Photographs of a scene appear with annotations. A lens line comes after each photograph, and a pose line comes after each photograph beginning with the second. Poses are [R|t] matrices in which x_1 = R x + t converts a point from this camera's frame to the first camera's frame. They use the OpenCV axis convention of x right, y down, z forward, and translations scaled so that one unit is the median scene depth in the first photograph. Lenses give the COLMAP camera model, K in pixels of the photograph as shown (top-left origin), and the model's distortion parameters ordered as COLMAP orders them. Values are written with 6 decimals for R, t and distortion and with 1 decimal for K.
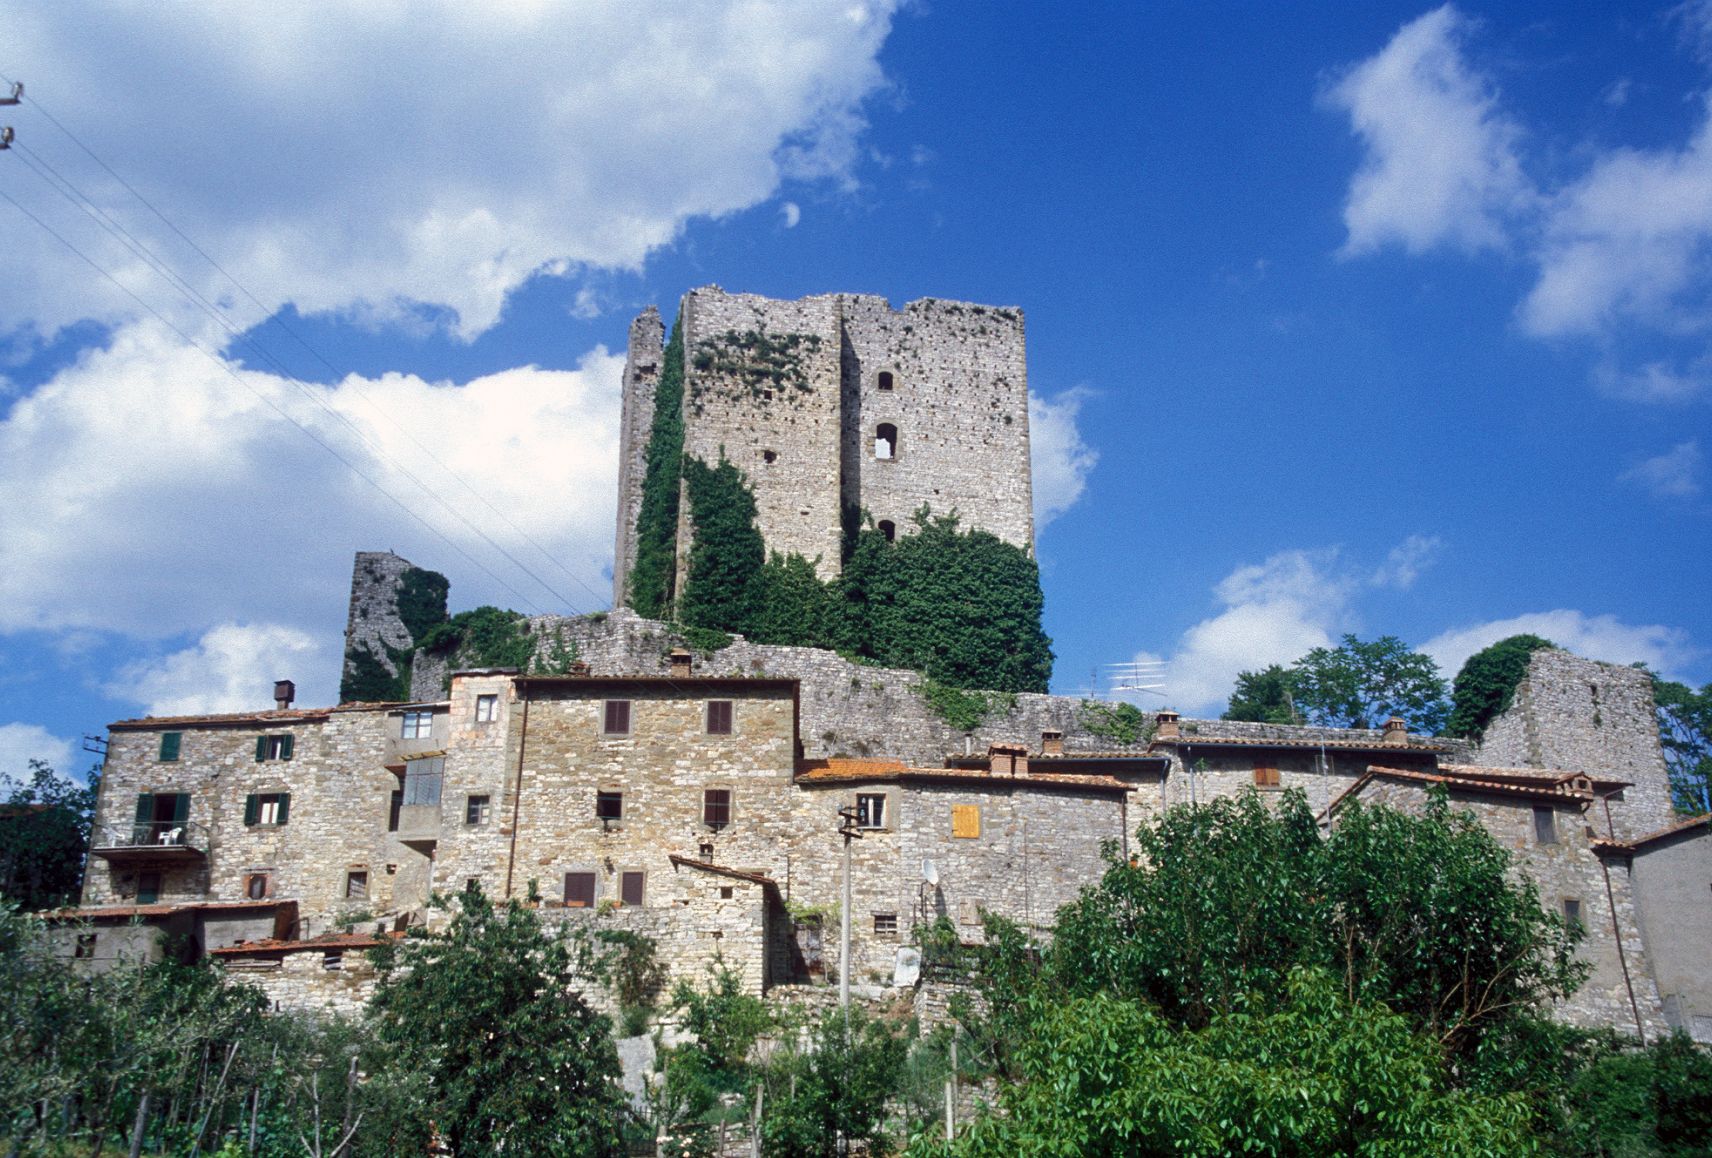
lens RADIAL K [[1468.7, 0, 856.0], [0, 1468.7, 579.0], [0, 0, 1]] dist [-0.004355, 0.002739]
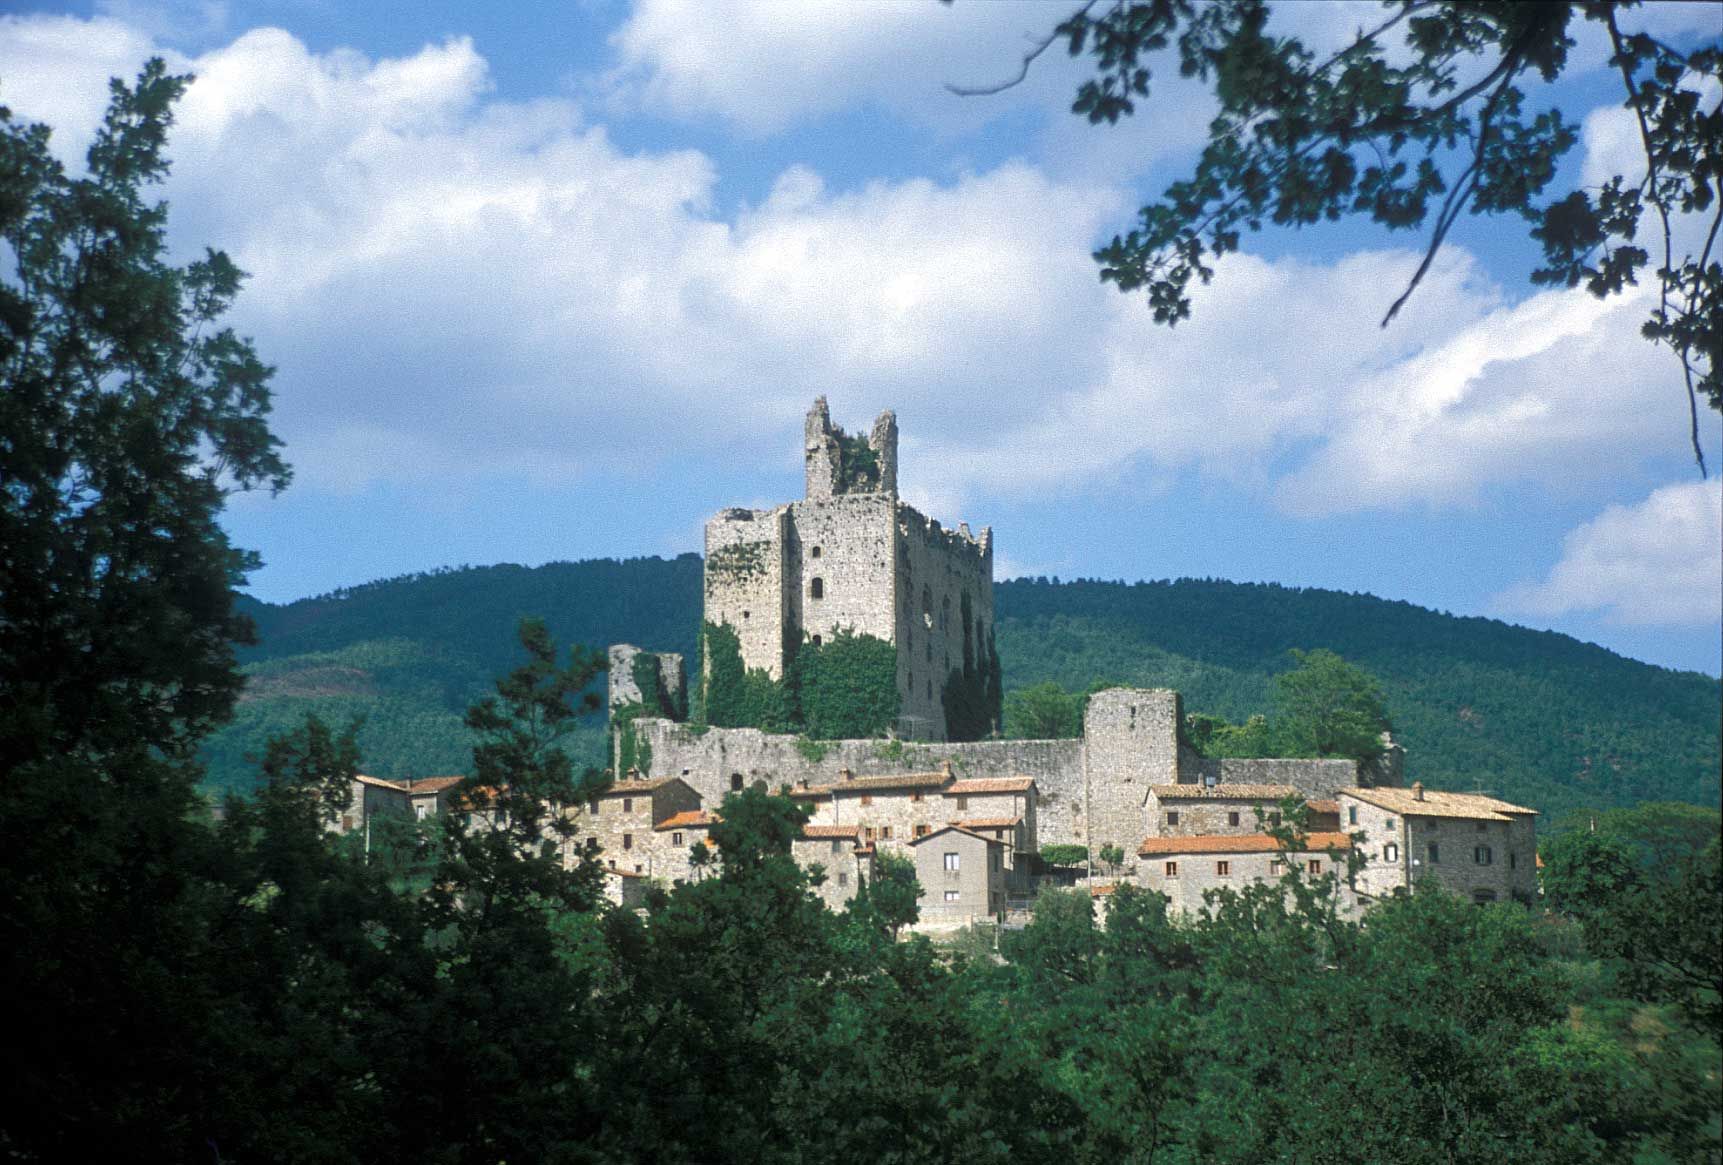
lens RADIAL K [[1478.1, 0, 861.5], [0, 1478.1, 582.5], [0, 0, 1]] dist [-0.004355, 0.002739]
pose [[0.932203, -0.124540, -0.339834, 0.737756], [0.168047, 0.980526, 0.101636, -0.292886], [0.320558, -0.151853, 0.934978, -0.751862]]
